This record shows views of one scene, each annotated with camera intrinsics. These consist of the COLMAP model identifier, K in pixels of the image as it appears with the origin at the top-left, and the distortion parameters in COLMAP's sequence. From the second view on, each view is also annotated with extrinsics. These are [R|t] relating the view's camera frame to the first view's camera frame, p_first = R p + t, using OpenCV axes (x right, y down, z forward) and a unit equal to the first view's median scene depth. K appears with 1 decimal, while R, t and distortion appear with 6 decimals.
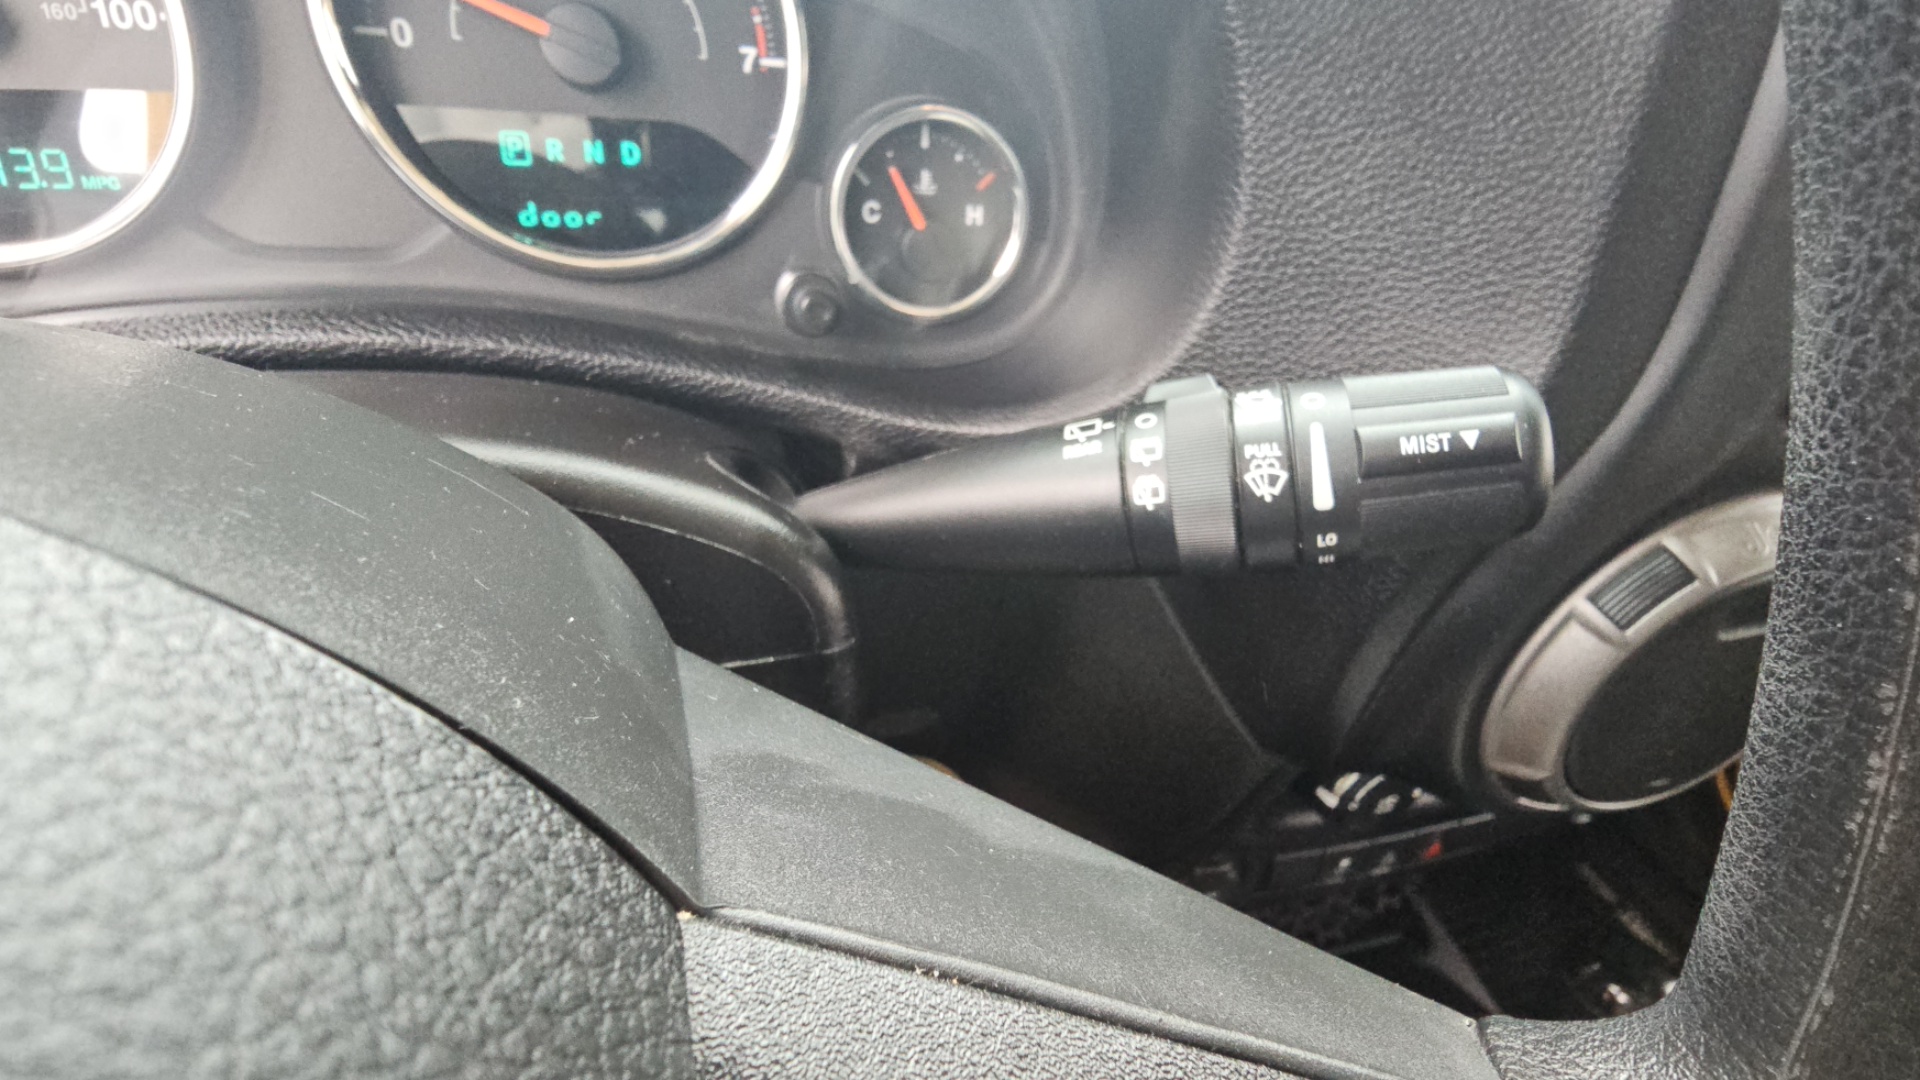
lens RADIAL K [[858.4, 0, 981.9], [0, 858.4, 546.7], [0, 0, 1]] dist [0.004438, -0.003392]
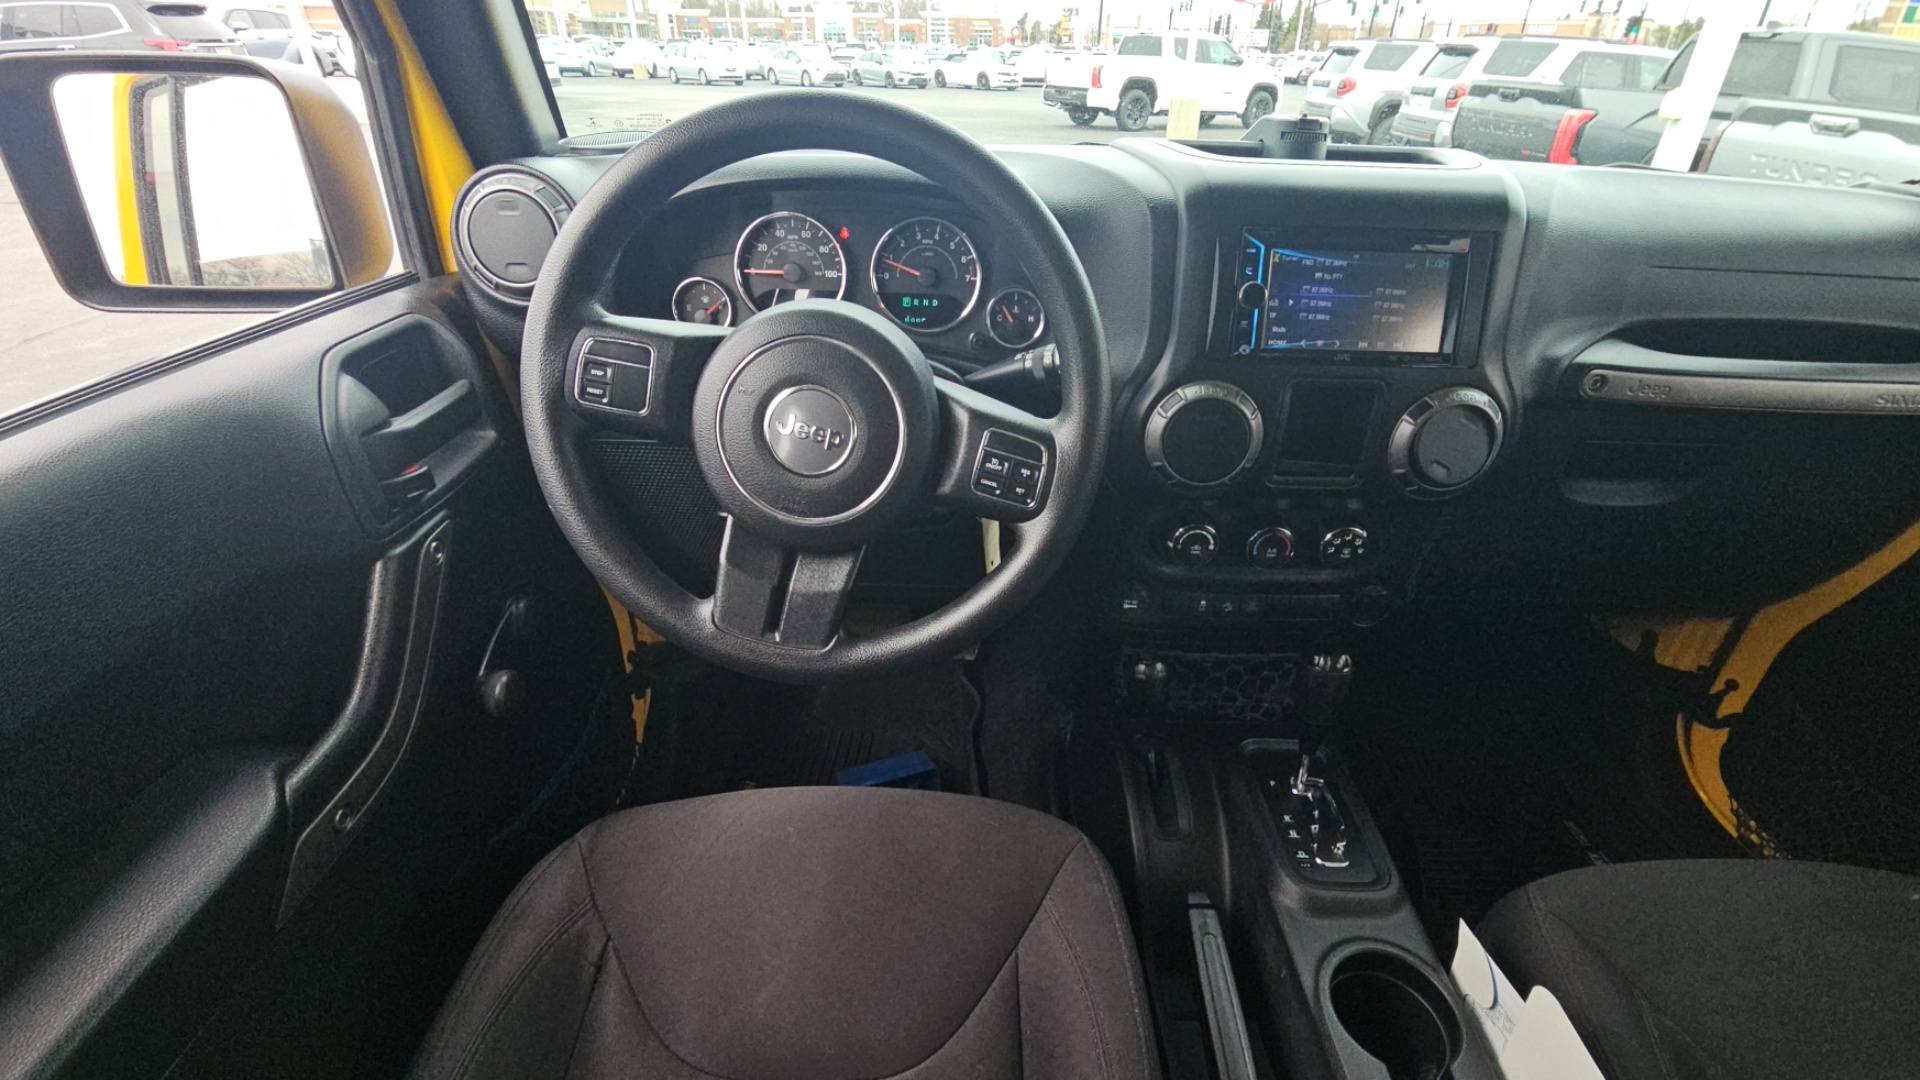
lens RADIAL K [[856.9, 0, 978.2], [0, 856.9, 544.1], [0, 0, 1]] dist [0.005388, -0.004726]
pose [[0.956671, 0.060469, -0.284824, 1.036292], [-0.106975, 0.982780, -0.150663, 1.289760], [0.270809, 0.174604, 0.946666, -2.650859]]
